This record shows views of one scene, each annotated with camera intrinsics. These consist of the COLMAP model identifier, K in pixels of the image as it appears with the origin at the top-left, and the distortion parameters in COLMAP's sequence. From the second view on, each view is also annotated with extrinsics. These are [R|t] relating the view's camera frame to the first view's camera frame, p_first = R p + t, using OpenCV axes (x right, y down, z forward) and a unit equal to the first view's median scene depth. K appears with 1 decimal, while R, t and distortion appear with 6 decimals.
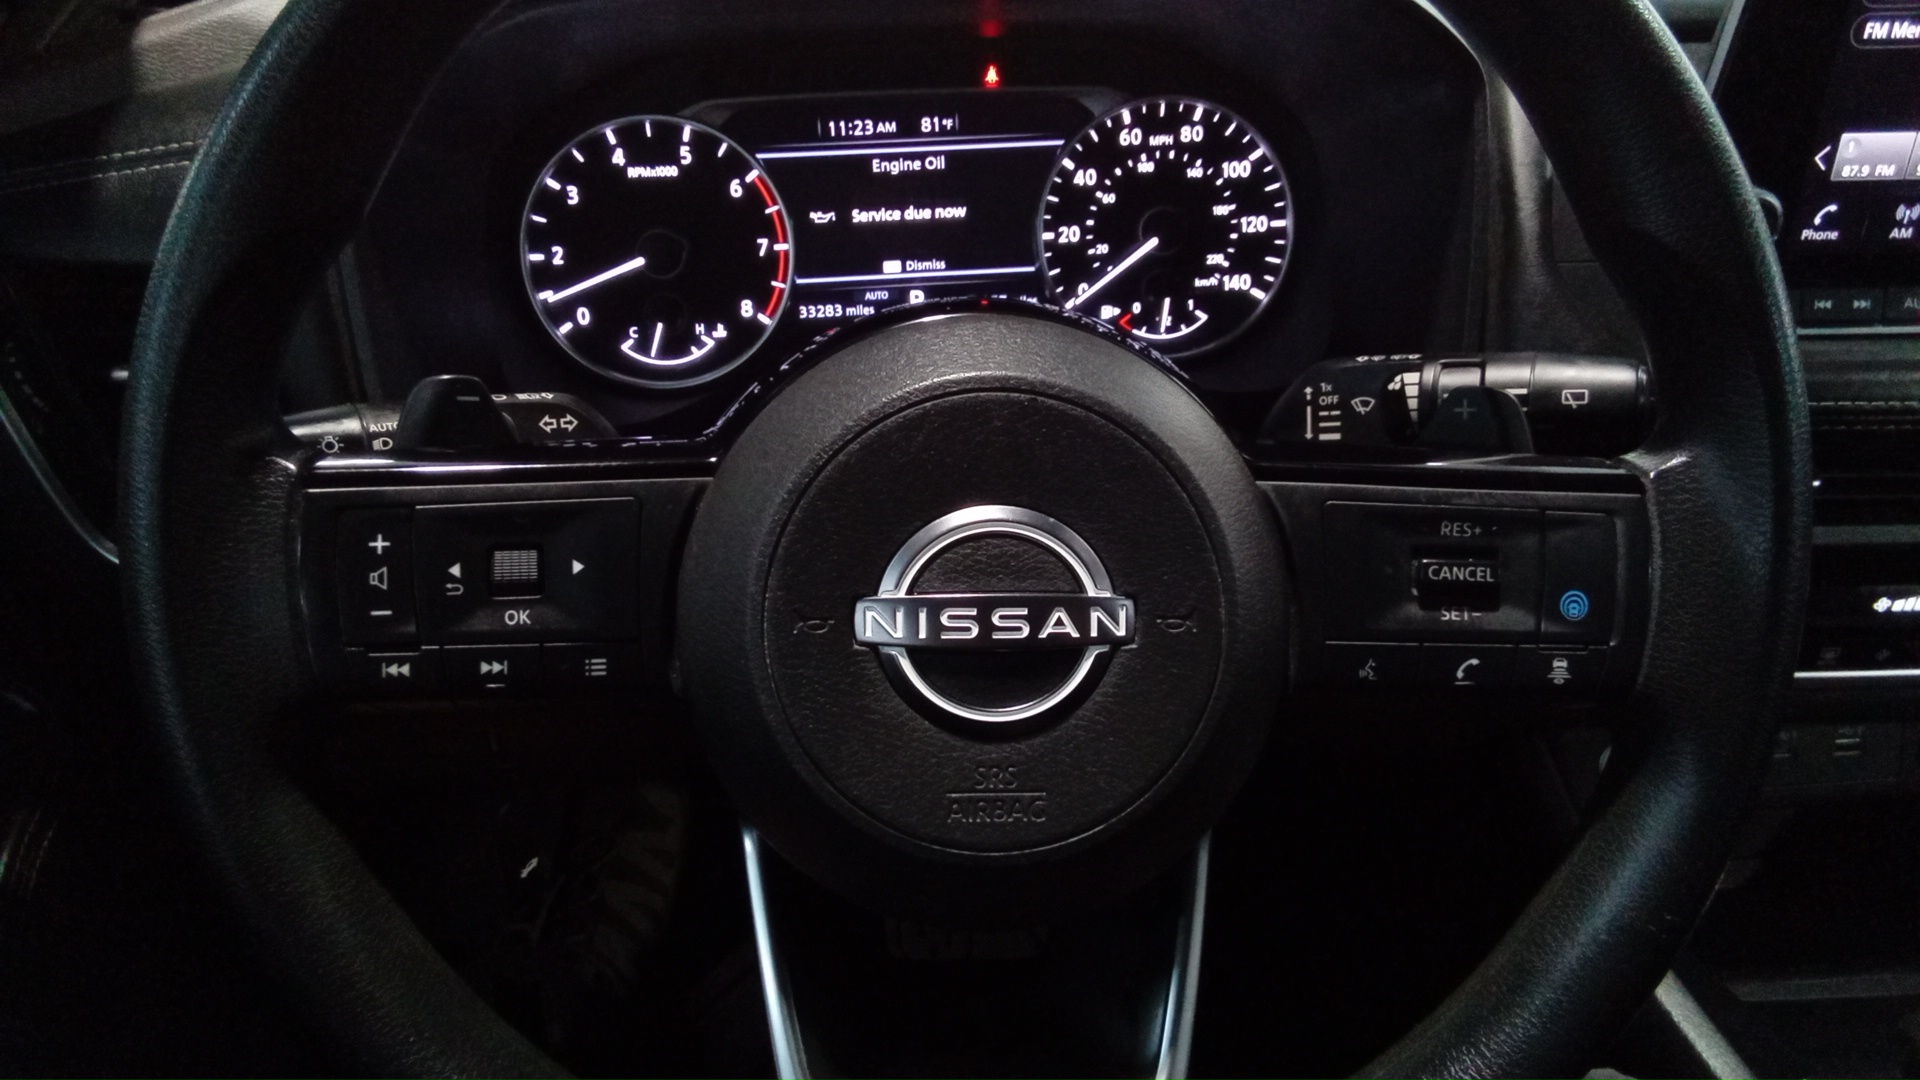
lens RADIAL K [[1304.6, 0, 953.6], [0, 1304.6, 538.8], [0, 0, 1]] dist [0.041836, -0.071140]
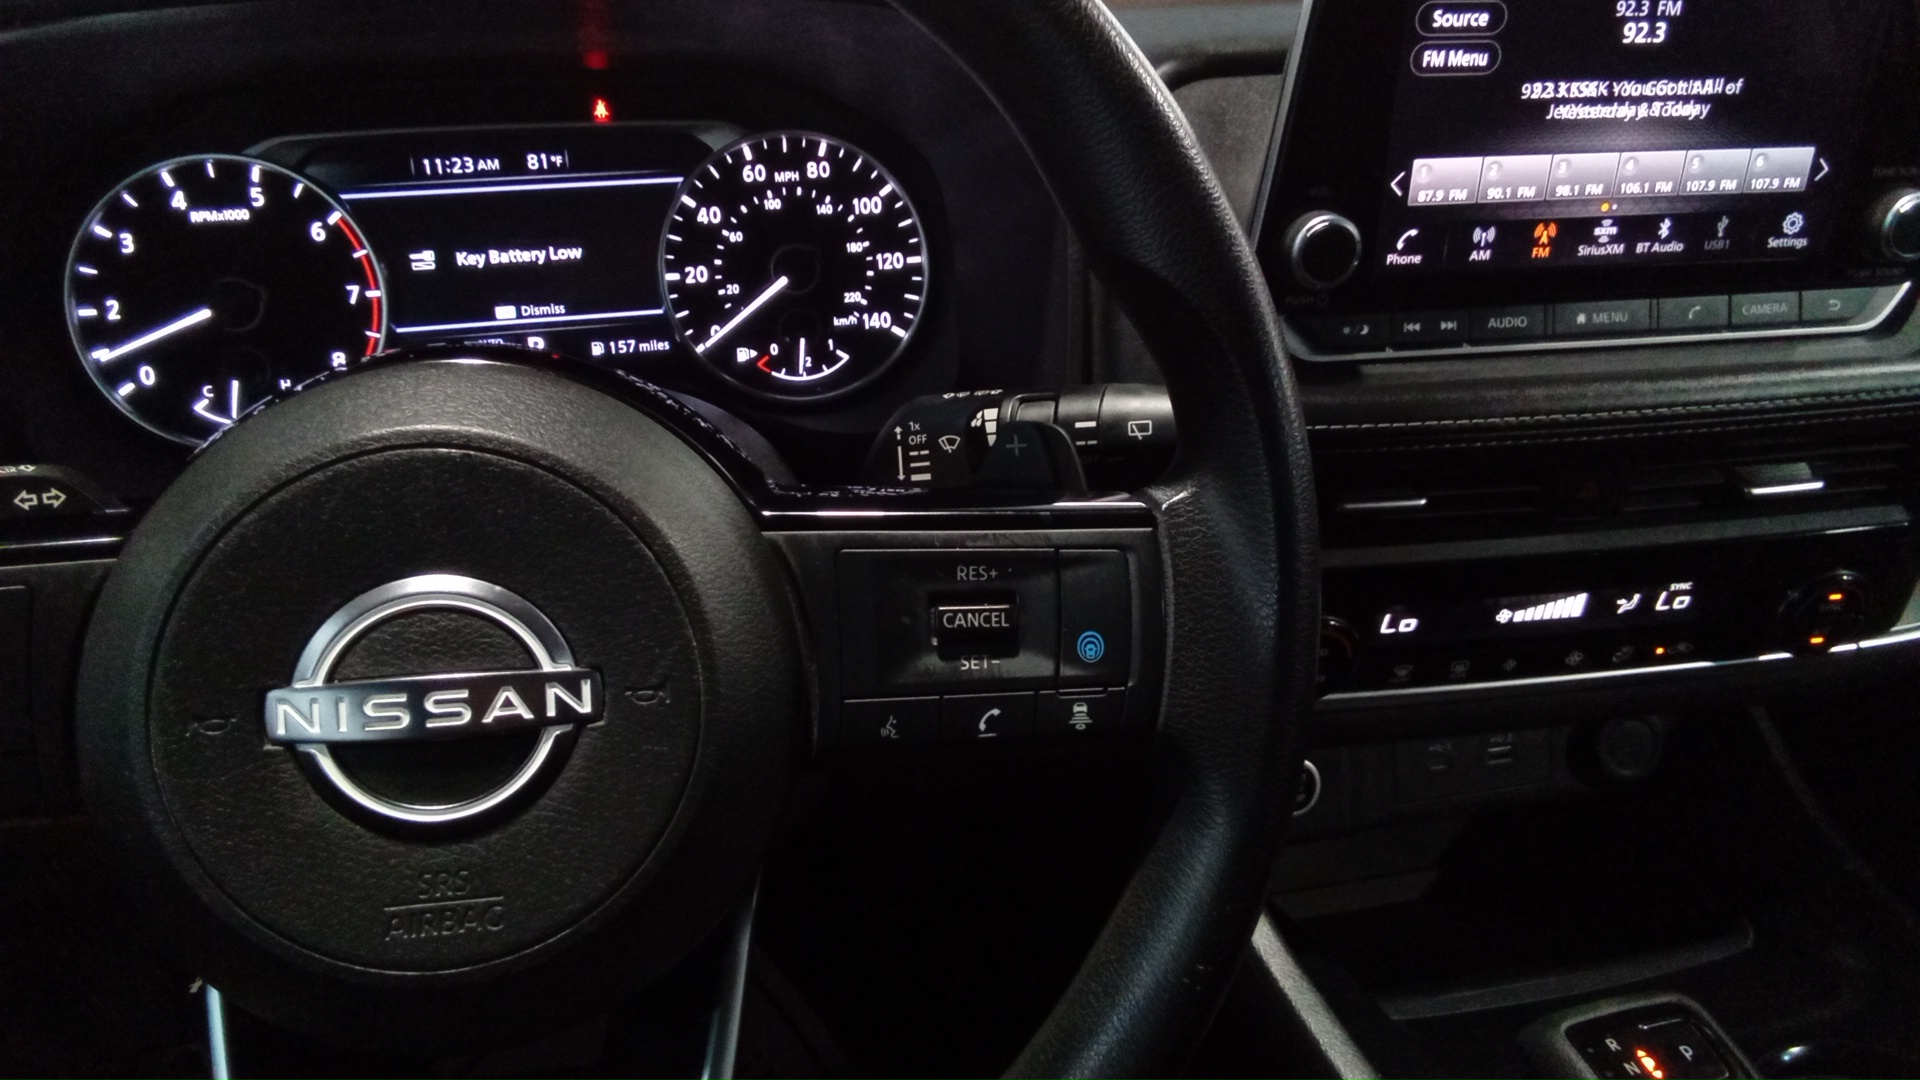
lens RADIAL K [[1304.6, 0, 953.6], [0, 1304.6, 538.8], [0, 0, 1]] dist [0.041836, -0.071140]
pose [[0.989324, -0.048269, 0.137510, 0.138035], [0.052603, 0.998221, -0.028060, -0.003640], [-0.135911, 0.034994, 0.990103, 0.036421]]
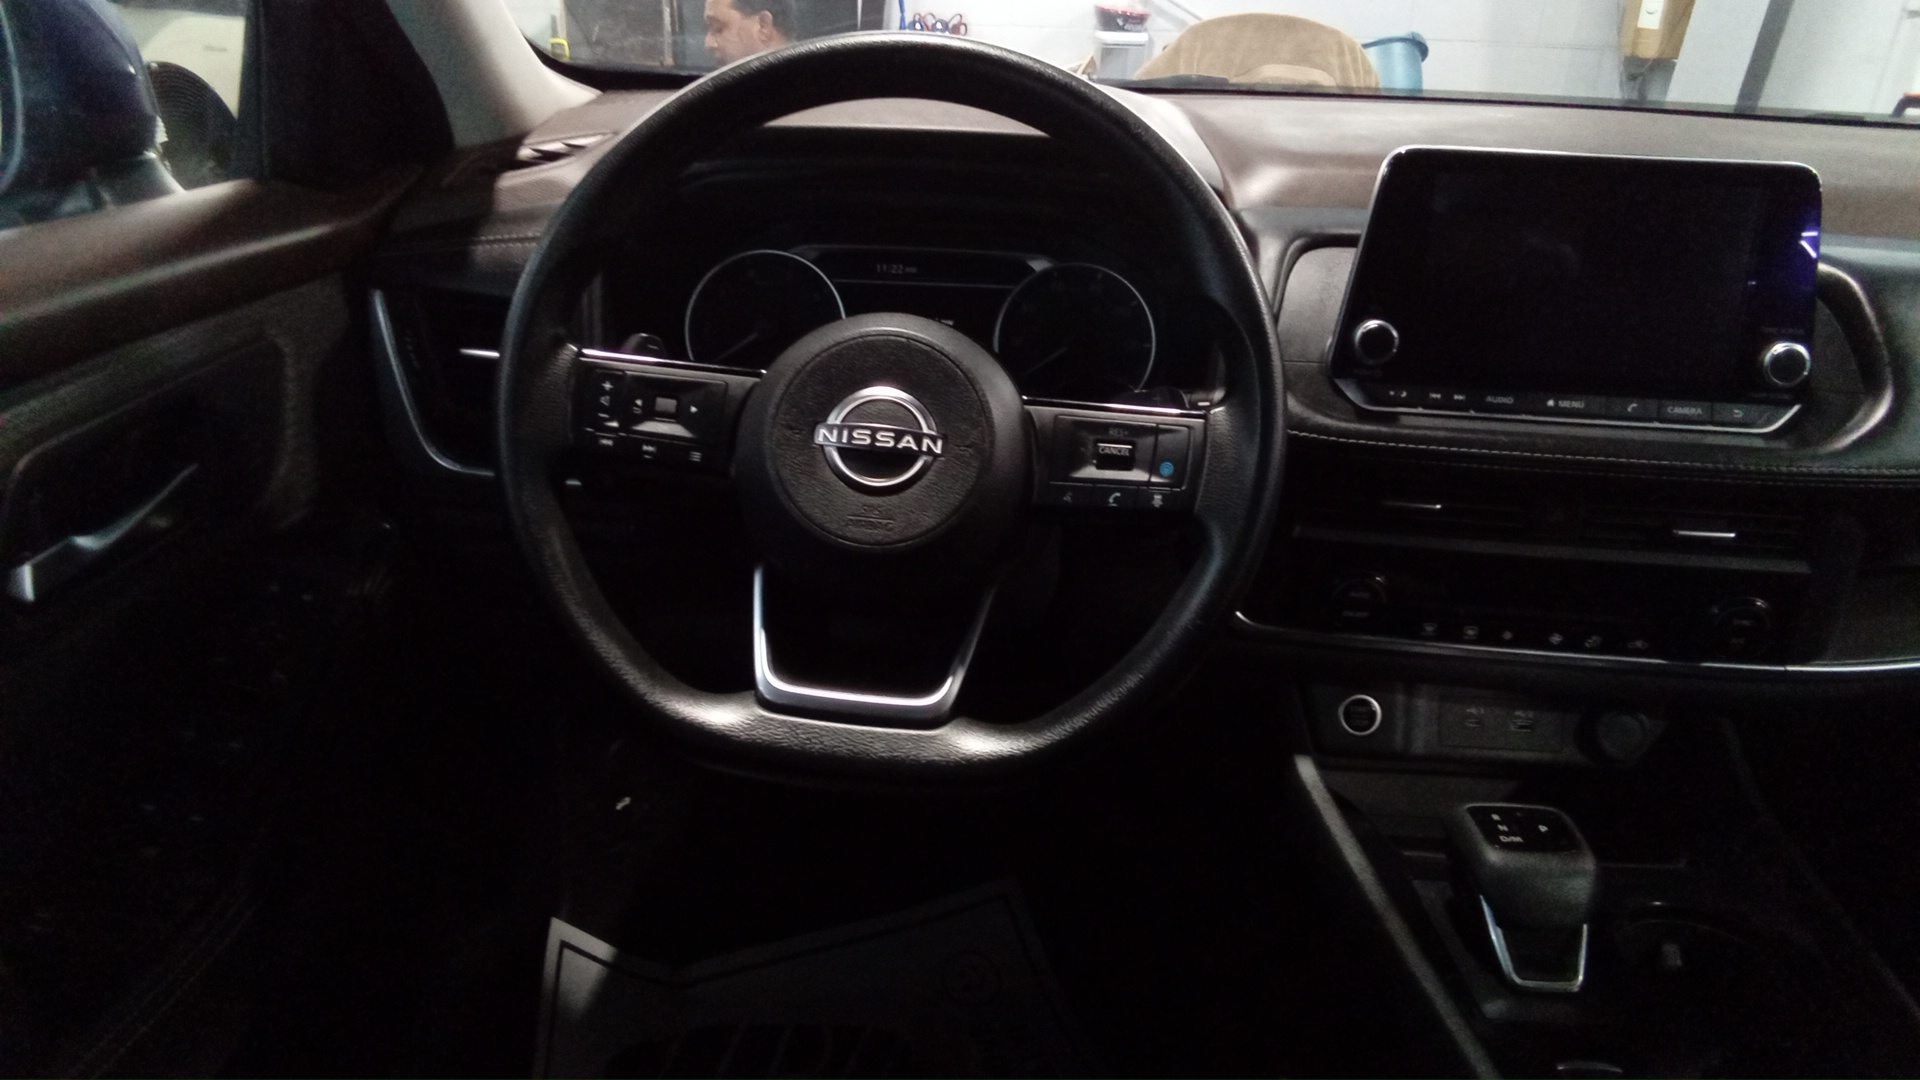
lens RADIAL K [[1306.6, 0, 961.6], [0, 1306.6, 529.1], [0, 0, 1]] dist [0.004086, -0.004602]
pose [[0.991331, 0.091231, -0.094549, 0.200591], [-0.107493, 0.976963, -0.184363, 0.308451], [0.075551, 0.192928, 0.978300, -0.556466]]
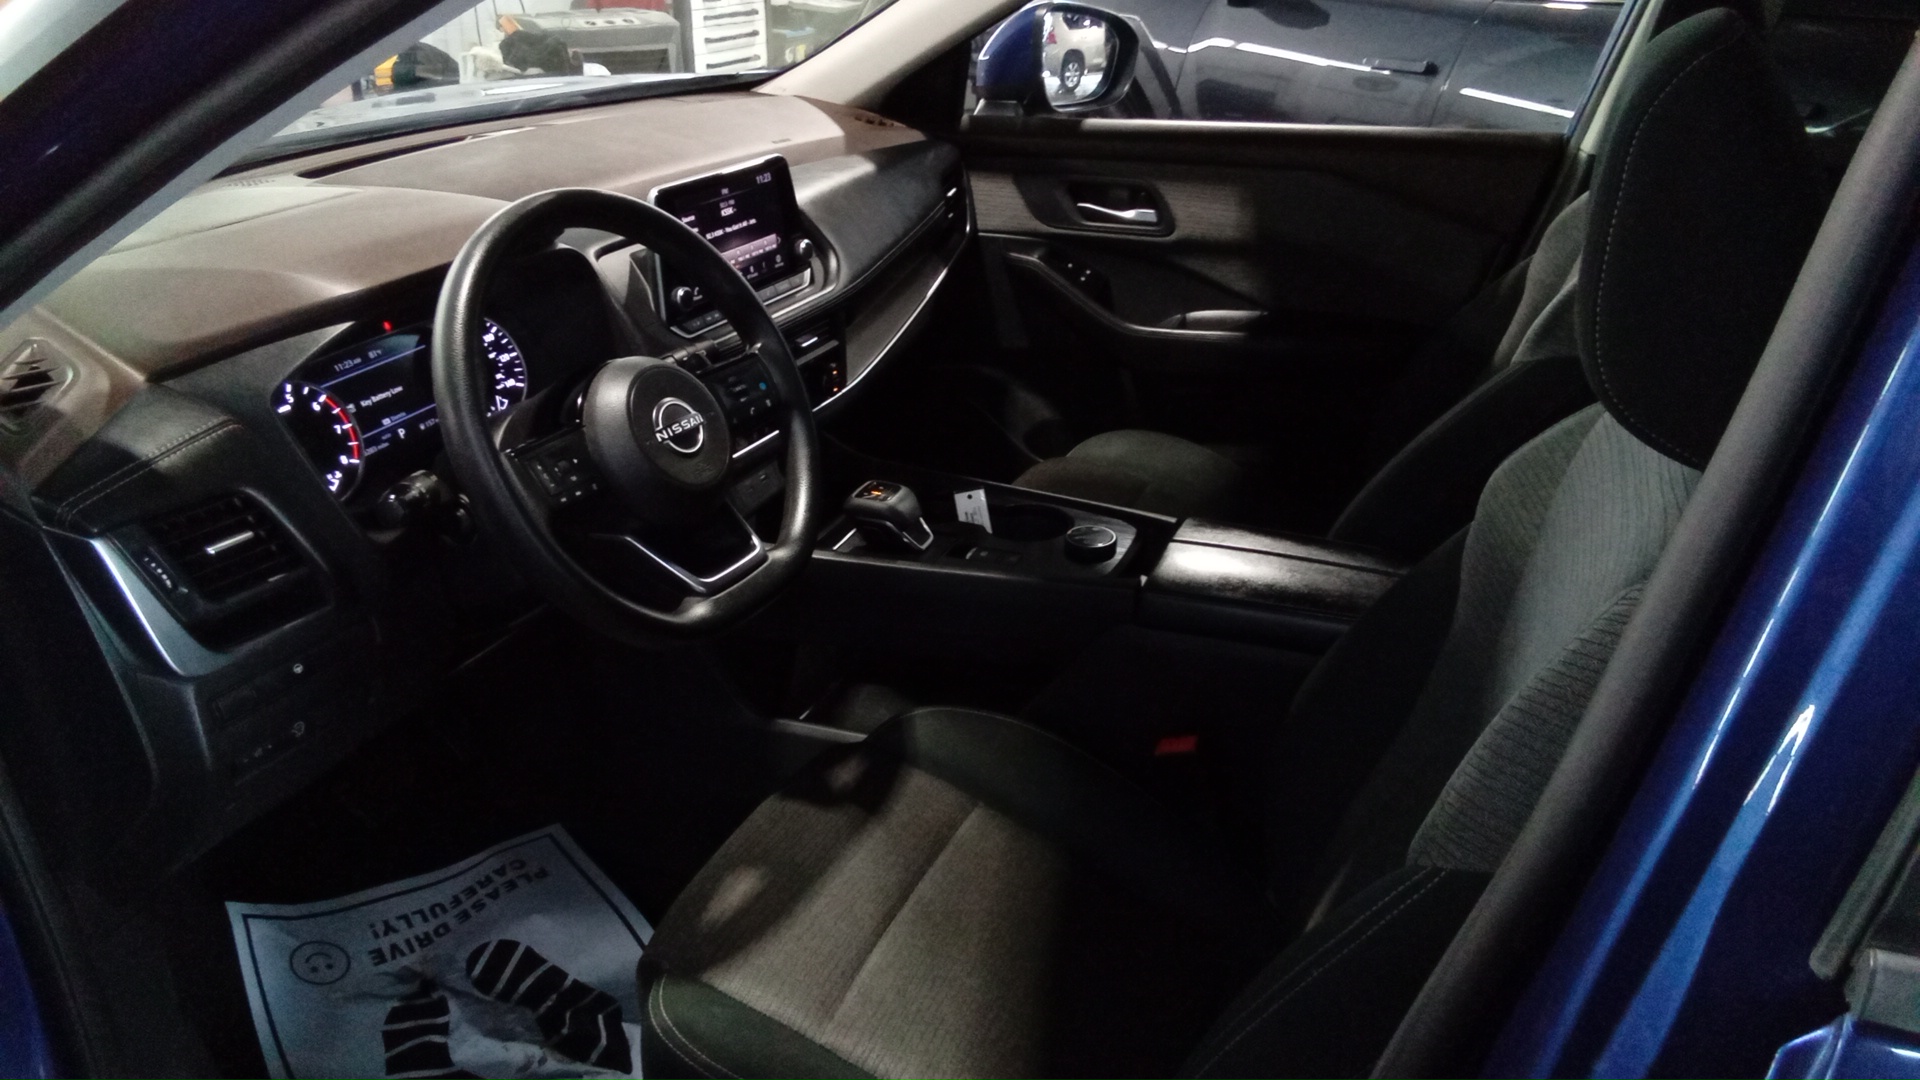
lens RADIAL K [[1305.5, 0, 963.5], [0, 1305.5, 529.3], [0, 0, 1]] dist [0.008131, -0.006755]
pose [[0.464666, -0.370888, 0.804069, -1.404159], [0.478703, 0.869139, 0.124263, 0.125725], [-0.744936, 0.327169, 0.581405, -0.863586]]
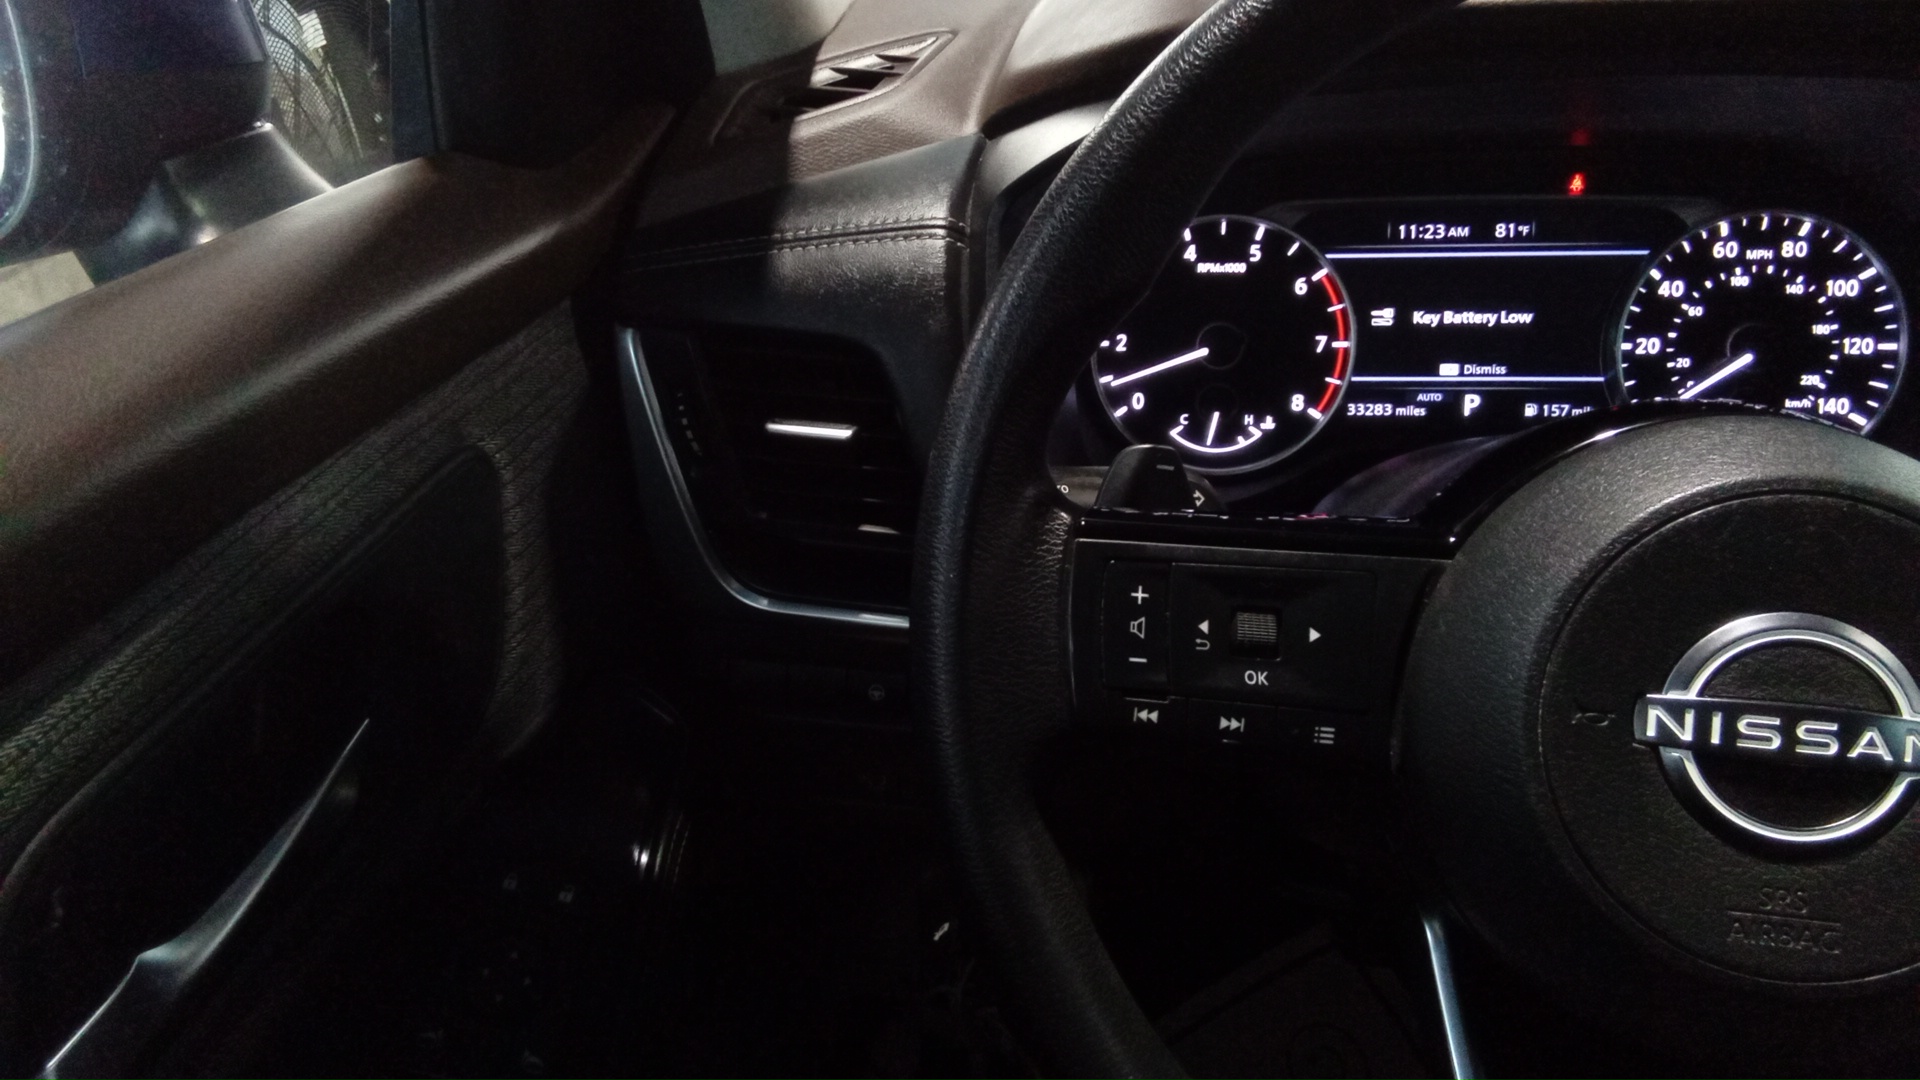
lens RADIAL K [[1304.6, 0, 953.6], [0, 1304.6, 538.8], [0, 0, 1]] dist [0.041836, -0.071140]
pose [[0.972551, 0.081065, -0.218112, -0.192044], [-0.098042, 0.992846, -0.068158, 0.024590], [0.211026, 0.087671, 0.973541, -0.035781]]
